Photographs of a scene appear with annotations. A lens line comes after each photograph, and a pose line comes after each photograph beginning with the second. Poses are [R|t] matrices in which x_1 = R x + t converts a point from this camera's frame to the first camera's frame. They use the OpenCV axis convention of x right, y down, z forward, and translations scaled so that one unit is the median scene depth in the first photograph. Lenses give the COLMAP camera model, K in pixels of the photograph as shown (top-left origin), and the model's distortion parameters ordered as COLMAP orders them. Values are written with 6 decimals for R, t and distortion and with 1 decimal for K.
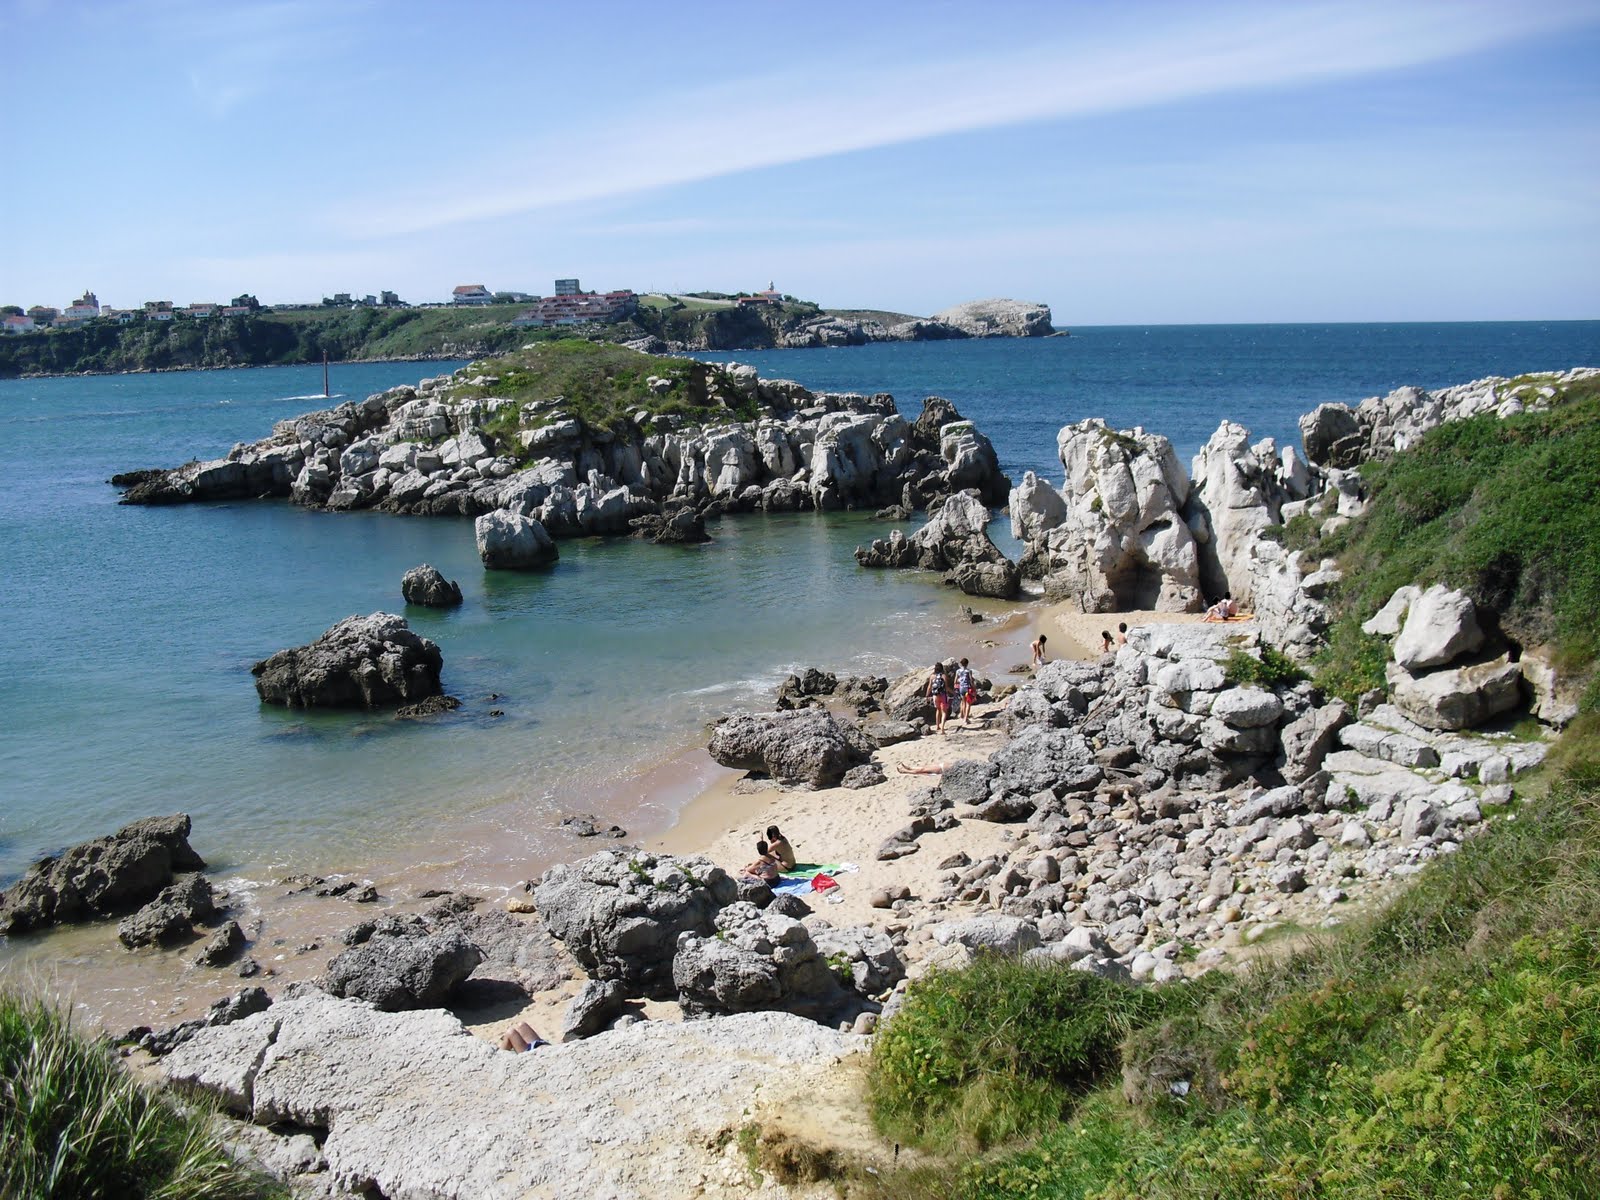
lens RADIAL K [[1597.4, 0, 800.0], [0, 1597.4, 600.0], [0, 0, 1]] dist [-0.211357, 0.188182]
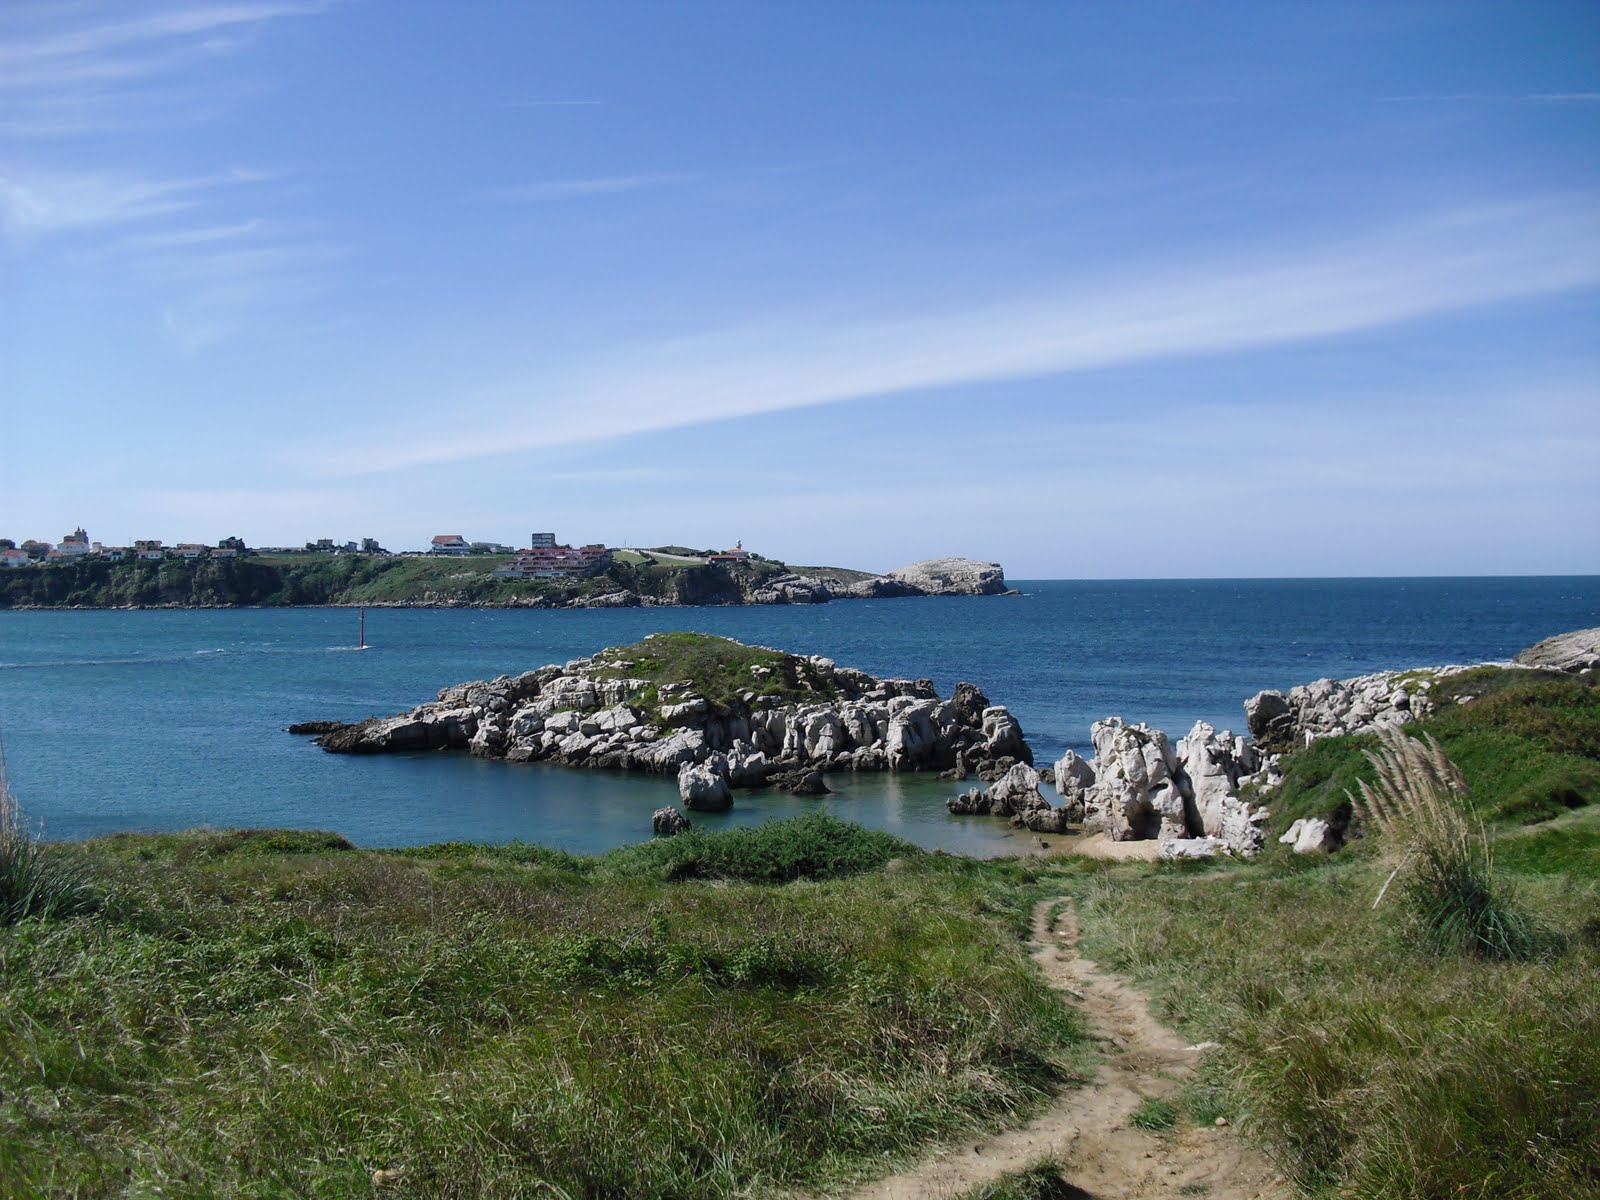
lens RADIAL K [[1597.4, 0, 800.0], [0, 1597.4, 600.0], [0, 0, 1]] dist [-0.211357, 0.188182]
pose [[0.999285, 0.018635, 0.032904, -0.103740], [-0.013314, 0.987811, -0.155086, 0.009942], [-0.035393, 0.154537, 0.987353, -0.319101]]
